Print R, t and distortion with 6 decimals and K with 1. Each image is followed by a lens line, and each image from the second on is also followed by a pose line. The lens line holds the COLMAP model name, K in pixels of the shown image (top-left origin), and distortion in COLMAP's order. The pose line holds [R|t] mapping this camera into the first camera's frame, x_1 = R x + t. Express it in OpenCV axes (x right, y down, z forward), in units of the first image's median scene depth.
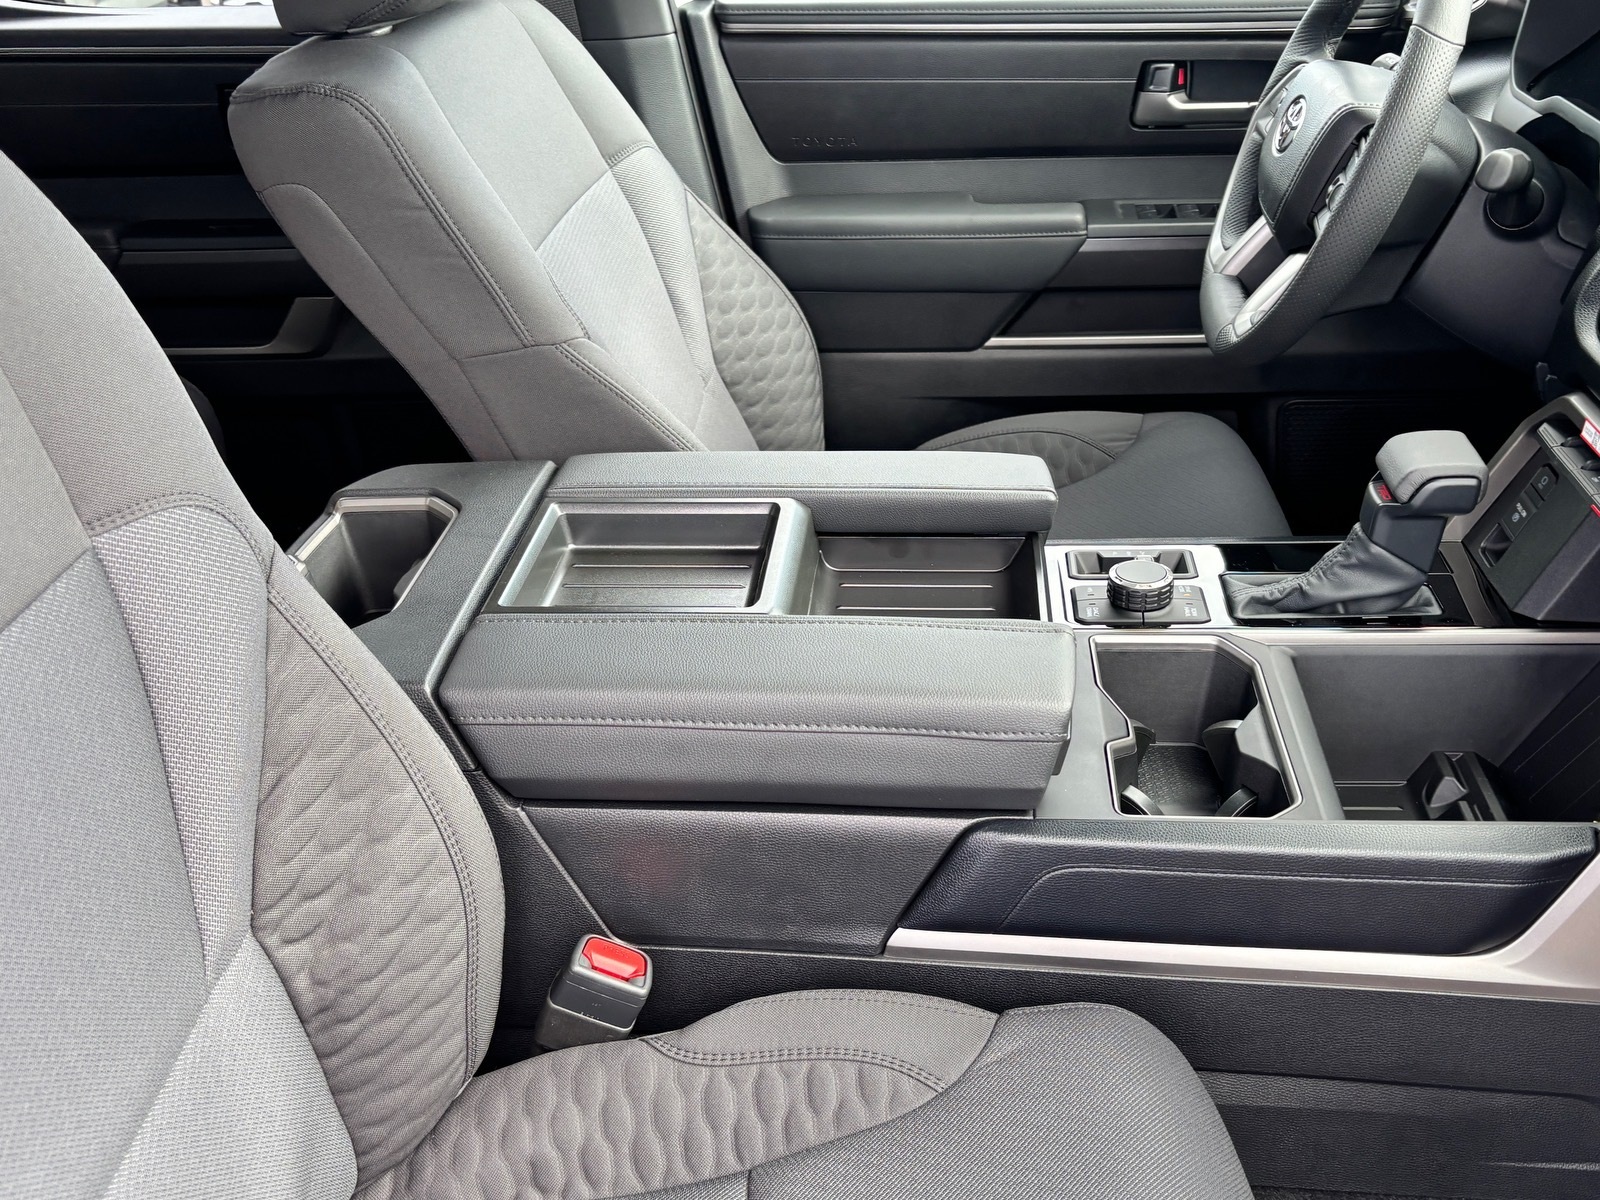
lens RADIAL K [[1540.0, 0, 800.0], [0, 1540.0, 600.0], [0, 0, 1]] dist [0.082202, -0.268101]
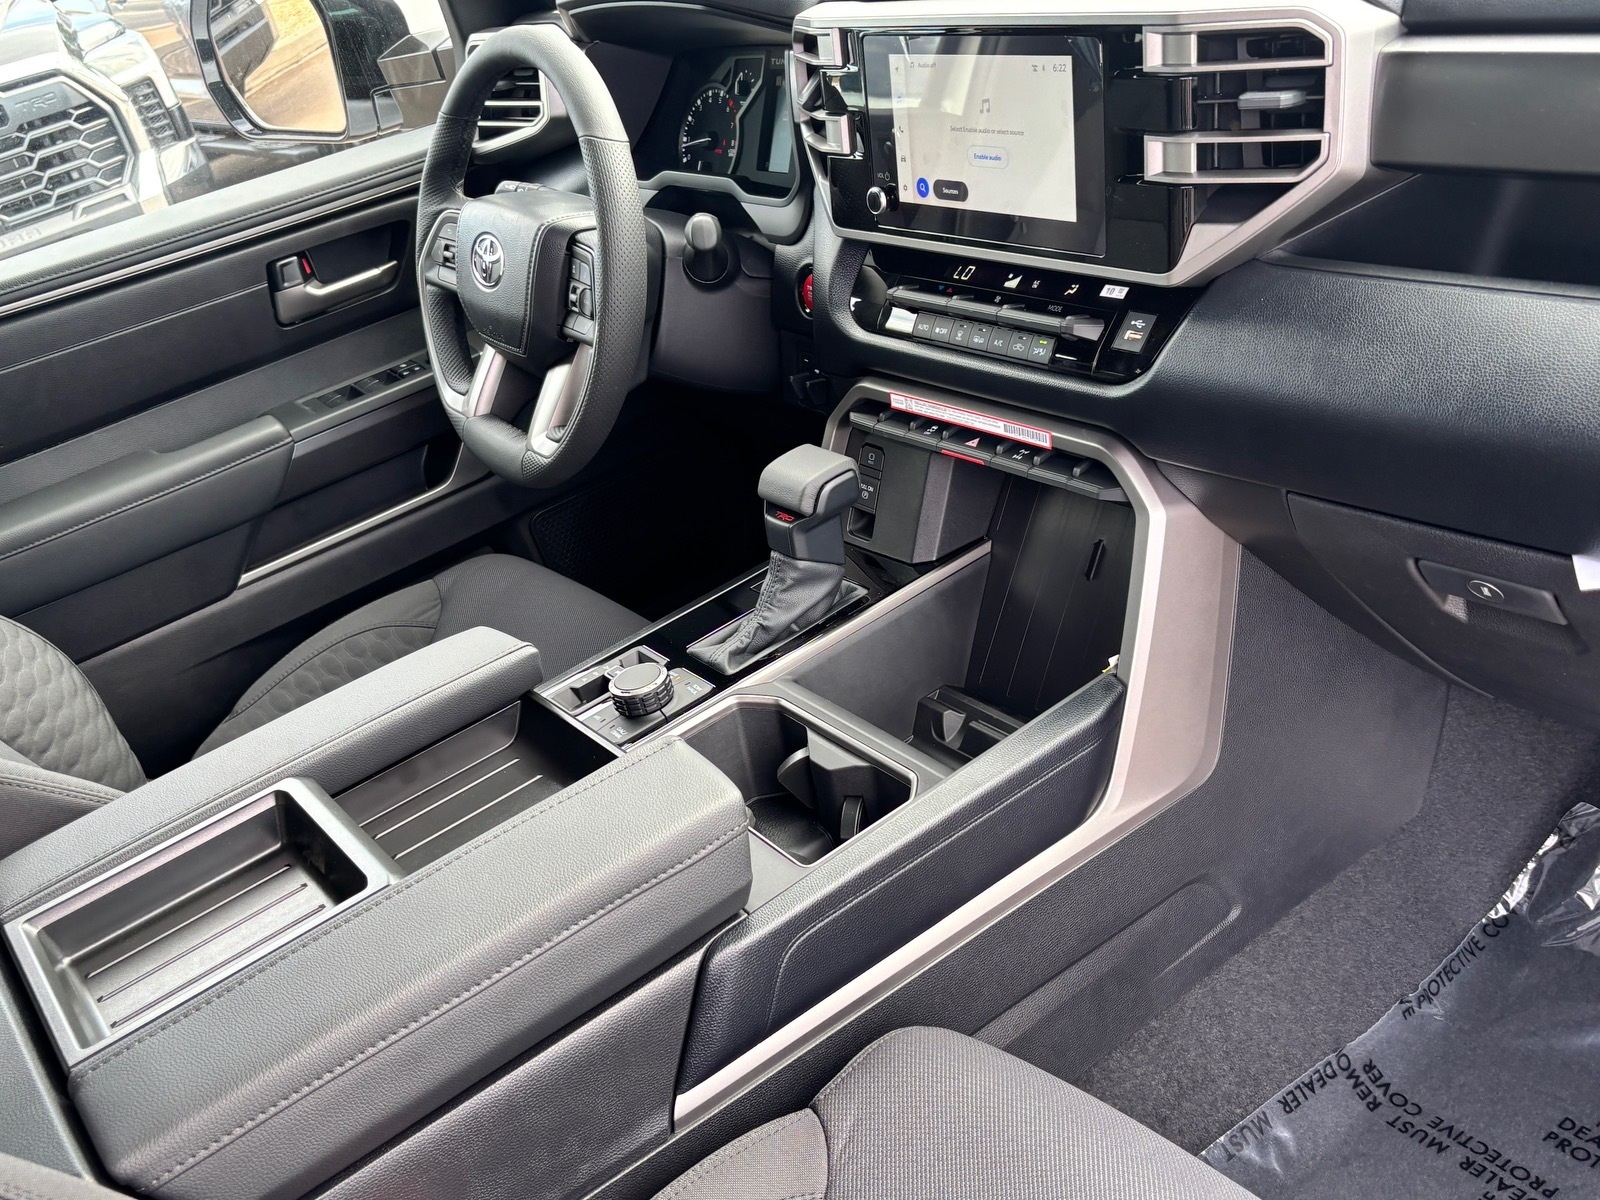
lens RADIAL K [[1511.5, 0, 799.8], [0, 1511.5, 621.0], [0, 0, 1]] dist [0.115780, -0.344621]
pose [[0.729857, -0.421062, 0.538531, -0.230034], [0.471770, 0.880362, 0.048951, -0.049889], [-0.494713, 0.218336, 0.841183, 0.090625]]
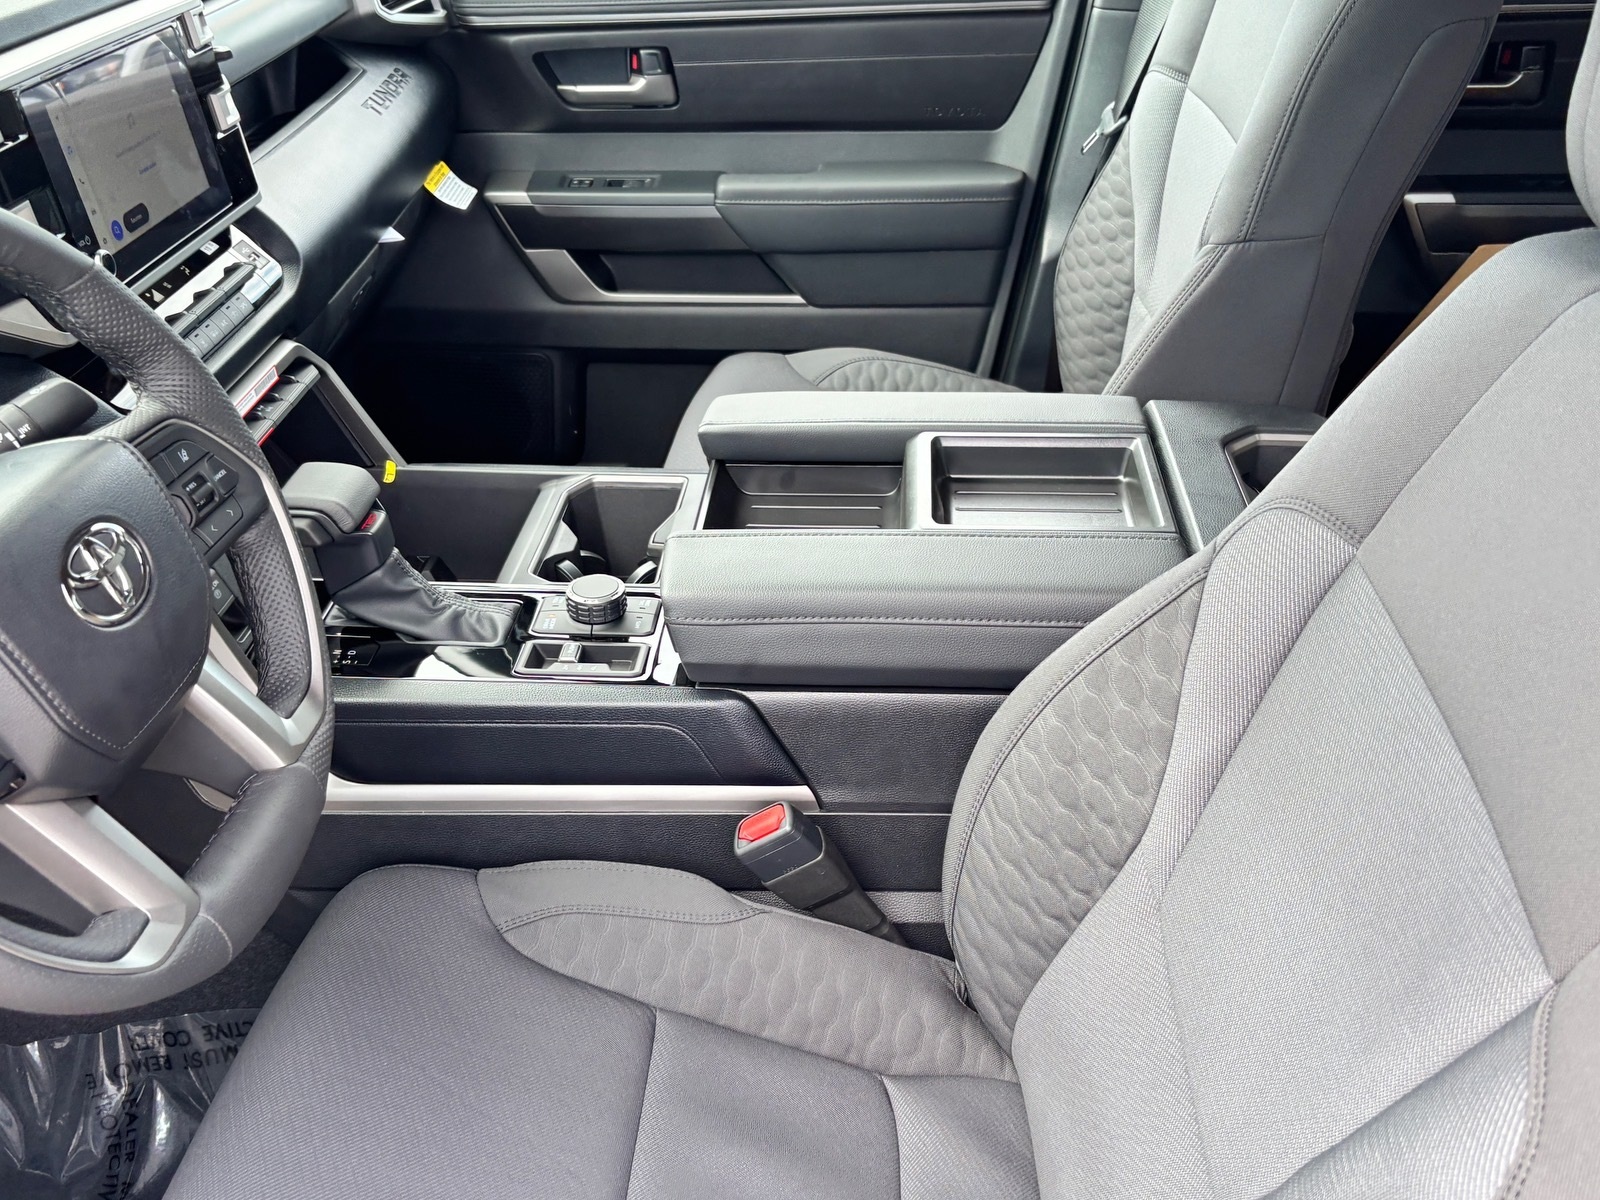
lens RADIAL K [[1511.5, 0, 799.8], [0, 1511.5, 621.0], [0, 0, 1]] dist [0.115780, -0.344621]
pose [[-0.997286, 0.072571, 0.012448, 0.069338], [0.046549, 0.490407, 0.870249, -0.926175], [0.057050, 0.868467, -0.492454, 1.571288]]
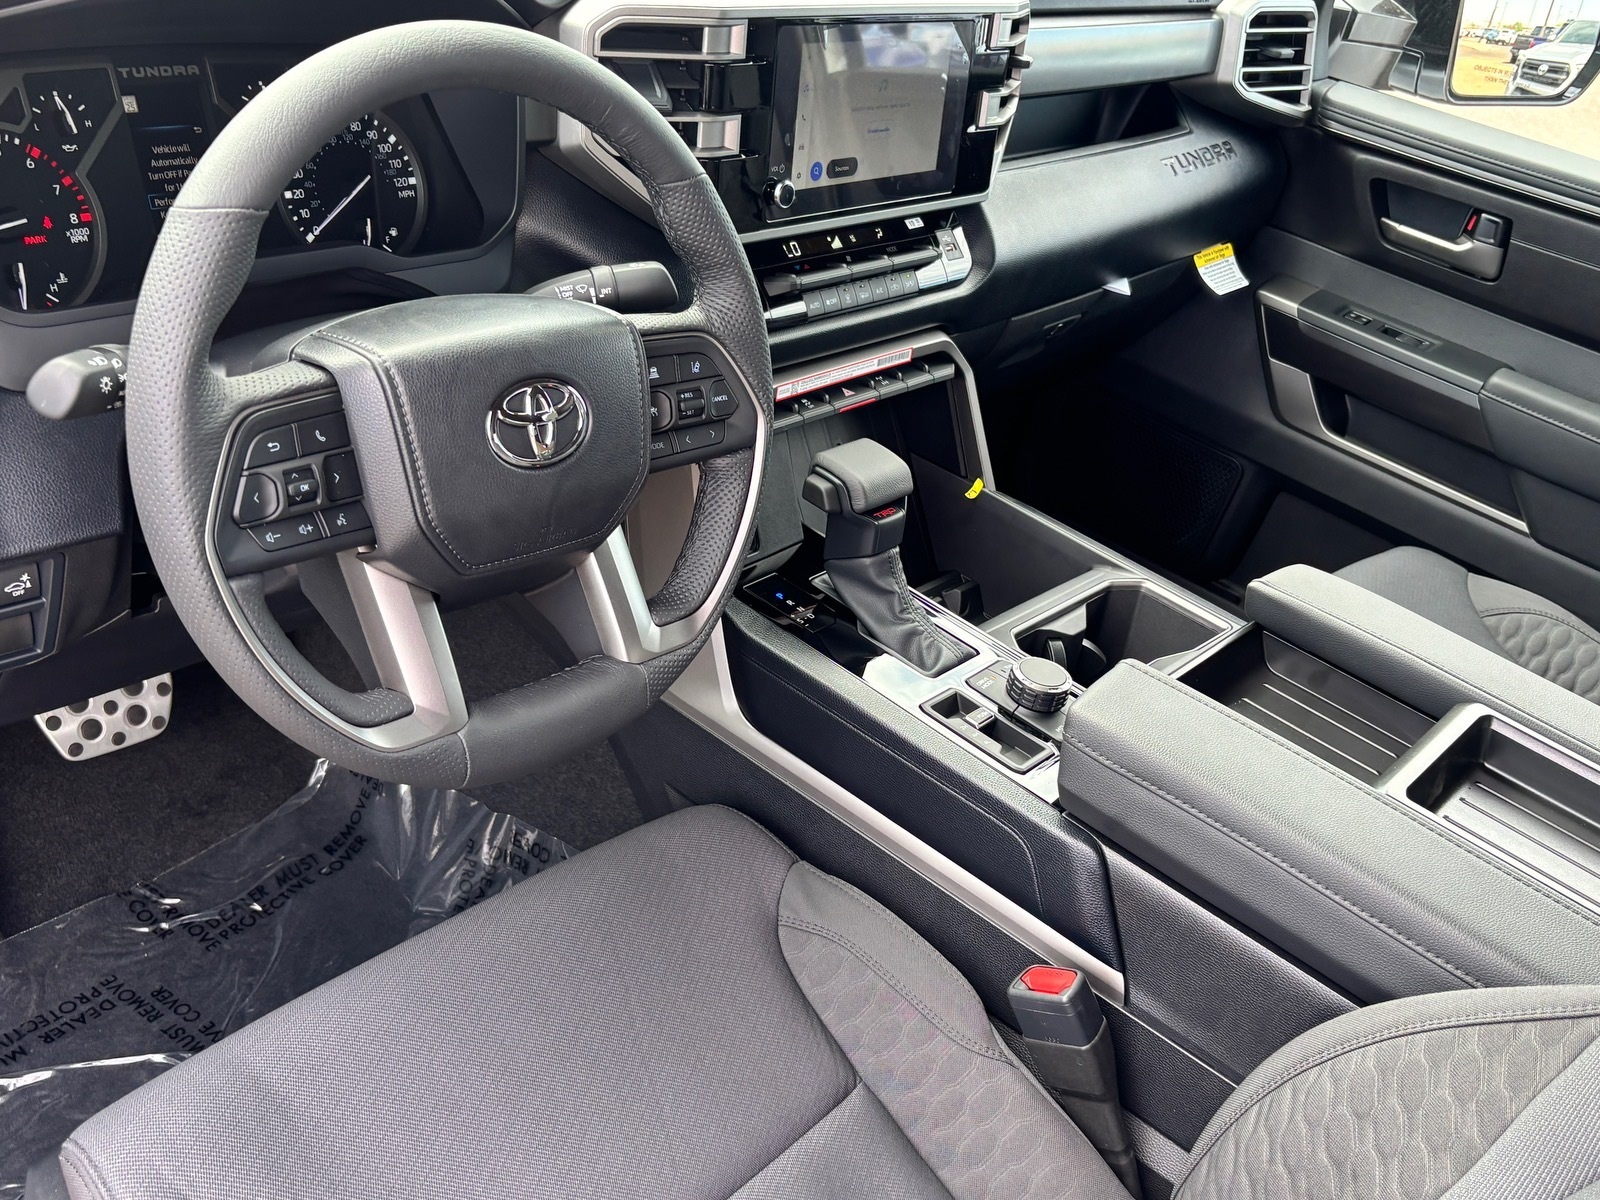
lens RADIAL K [[1511.5, 0, 799.8], [0, 1511.5, 621.0], [0, 0, 1]] dist [0.115780, -0.344621]
pose [[-0.801628, -0.395652, 0.448165, -0.087153], [0.159601, 0.580816, 0.798235, -0.882426], [-0.576125, 0.711415, -0.402453, 1.500451]]
